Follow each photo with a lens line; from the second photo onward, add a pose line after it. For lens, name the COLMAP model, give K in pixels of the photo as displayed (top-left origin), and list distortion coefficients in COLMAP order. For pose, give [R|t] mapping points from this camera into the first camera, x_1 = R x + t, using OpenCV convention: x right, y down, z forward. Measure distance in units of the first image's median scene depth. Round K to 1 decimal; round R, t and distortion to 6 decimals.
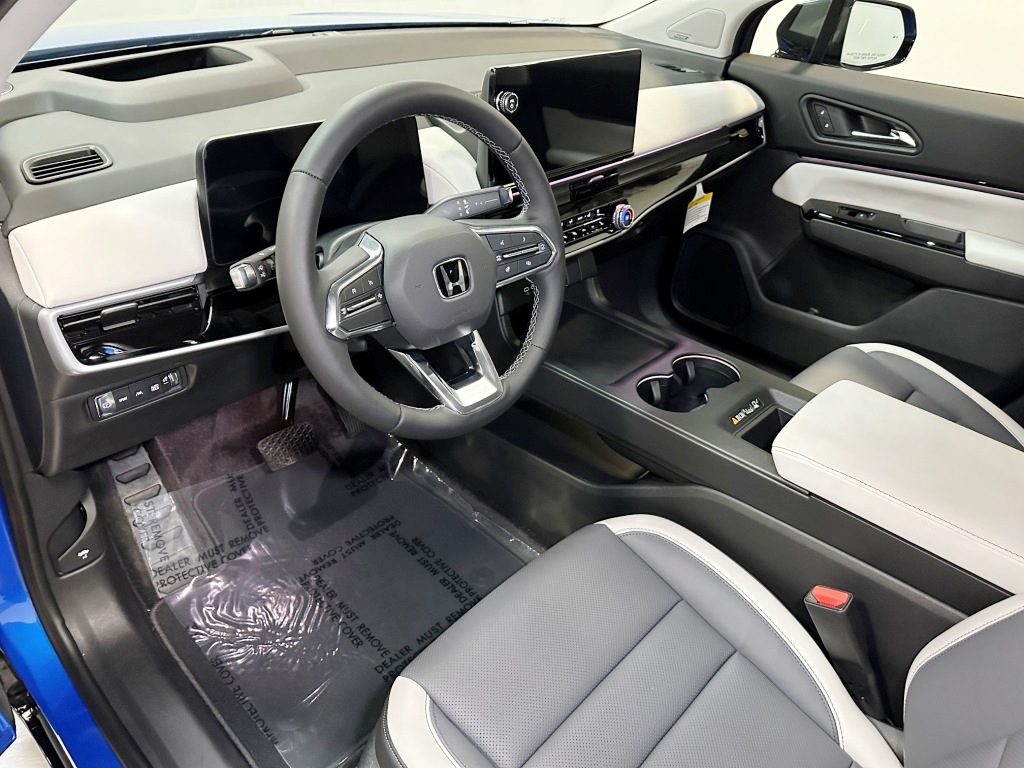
lens RADIAL K [[720.6, 0, 506.7], [0, 720.6, 389.1], [0, 0, 1]] dist [0.059132, -0.088329]
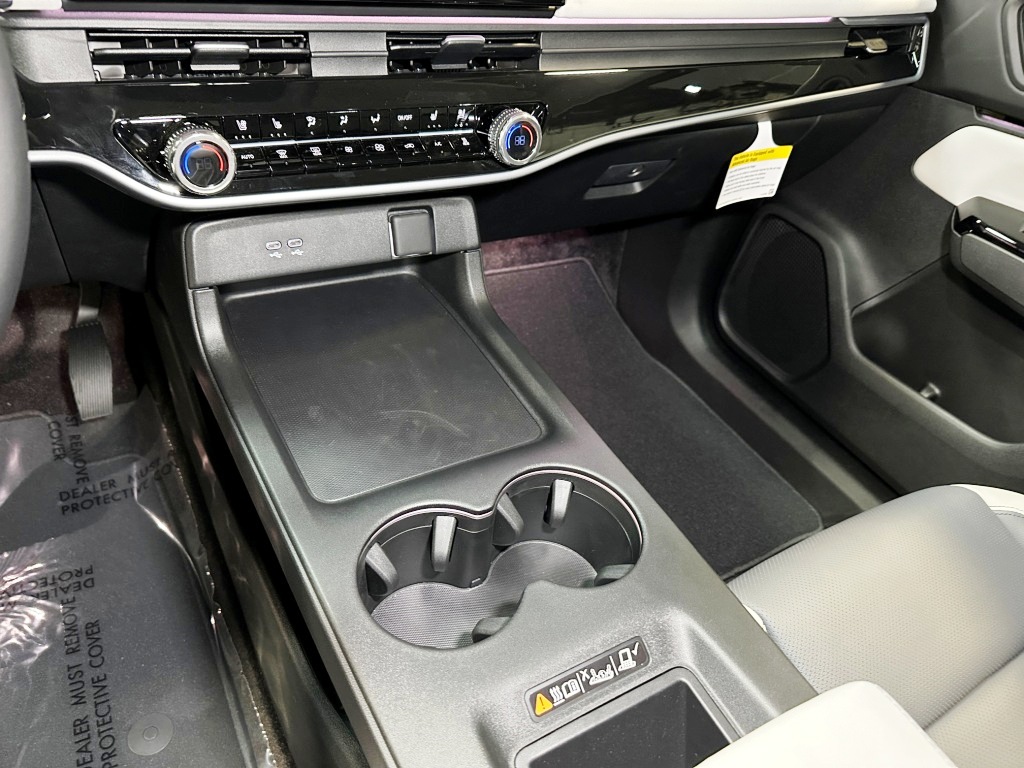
lens RADIAL K [[720.6, 0, 506.7], [0, 720.6, 389.1], [0, 0, 1]] dist [0.059132, -0.088329]
pose [[0.957556, 0.245757, -0.150629, 0.207095], [-0.232016, 0.967229, 0.103136, -0.101890], [0.171039, -0.063810, 0.983196, 0.417797]]
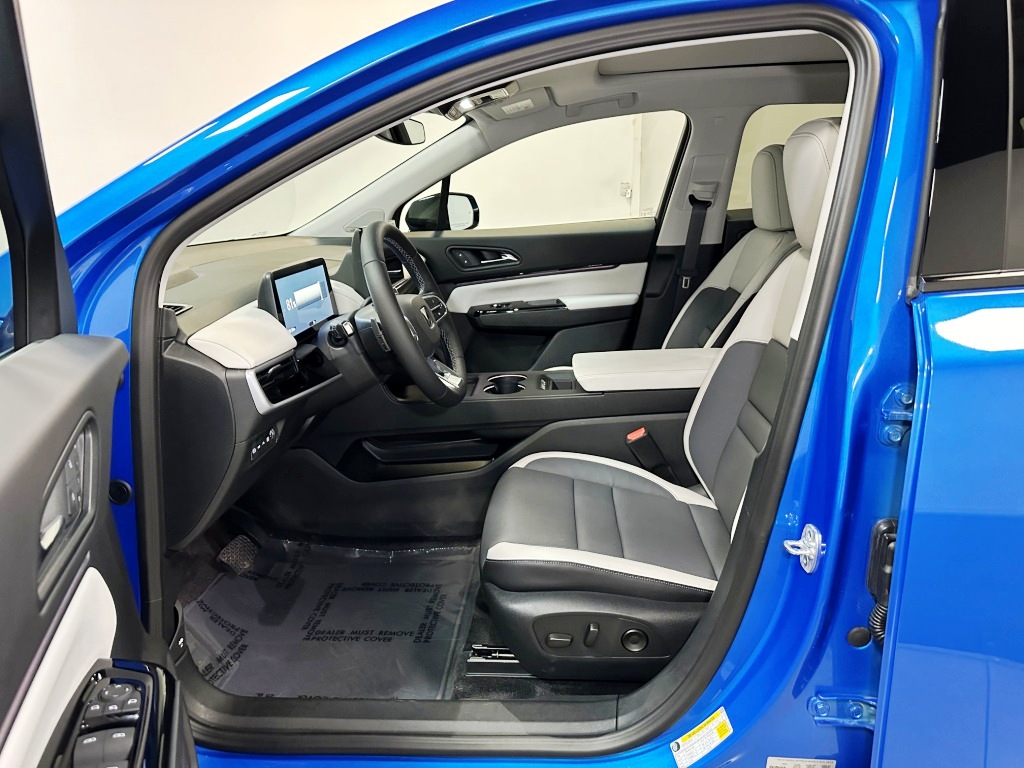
lens RADIAL K [[720.6, 0, 506.7], [0, 720.6, 389.1], [0, 0, 1]] dist [0.059132, -0.088329]
pose [[0.761840, -0.267620, 0.589898, -0.518665], [0.434766, 0.886326, -0.159388, 0.189704], [-0.480186, 0.377896, 0.791591, -0.222716]]
